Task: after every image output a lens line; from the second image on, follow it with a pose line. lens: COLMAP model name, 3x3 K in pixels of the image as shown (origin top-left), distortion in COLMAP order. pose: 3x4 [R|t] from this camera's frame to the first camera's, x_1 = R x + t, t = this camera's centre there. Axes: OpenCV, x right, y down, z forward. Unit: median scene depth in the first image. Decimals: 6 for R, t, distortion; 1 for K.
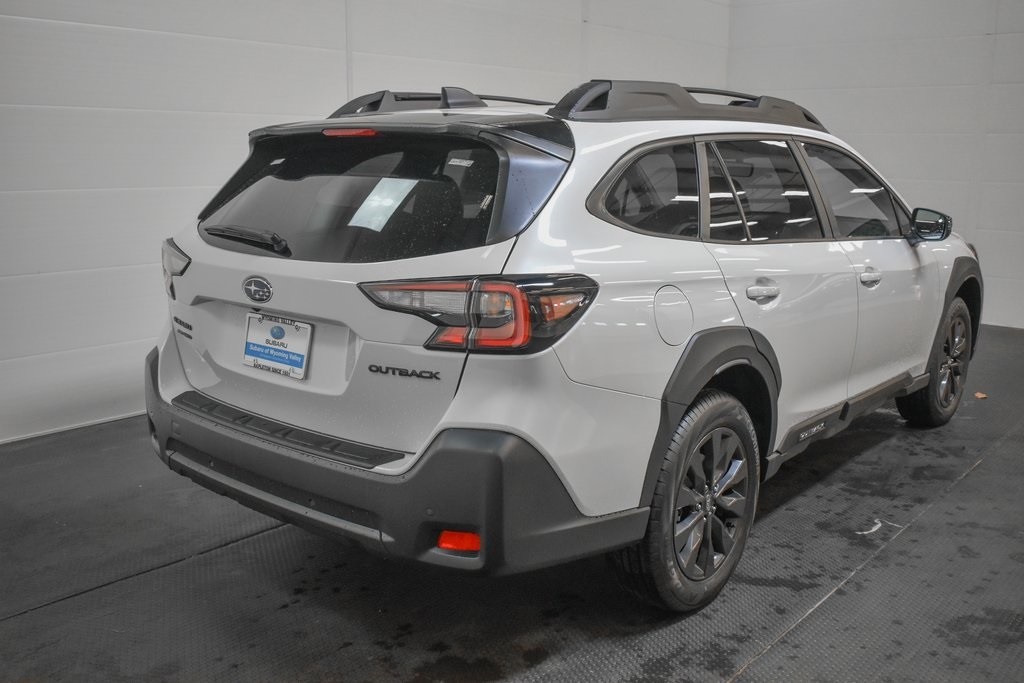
lens RADIAL K [[973.0, 0, 510.3], [0, 973.0, 343.6], [0, 0, 1]] dist [-0.009167, 0.000000]
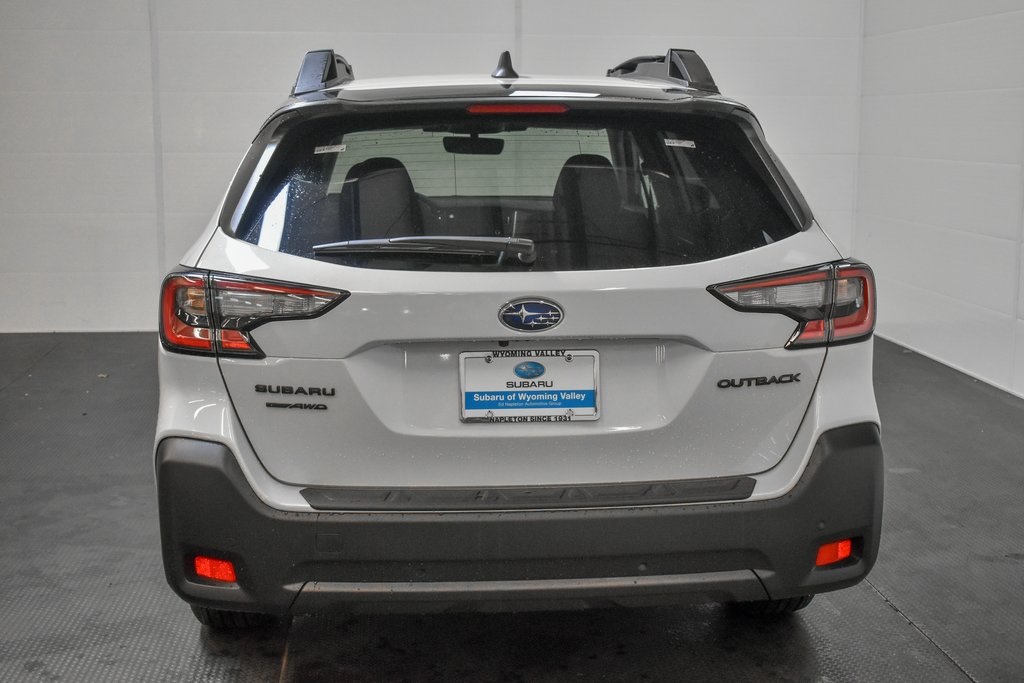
lens RADIAL K [[1463.4, 0, 510.9], [0, 1463.4, 338.5], [0, 0, 1]] dist [-0.131851, 0.000000]
pose [[0.695408, -0.119786, 0.708561, -1.188606], [0.148937, 0.988625, 0.020961, -0.069402], [-0.703012, 0.090955, 0.705338, 0.223702]]
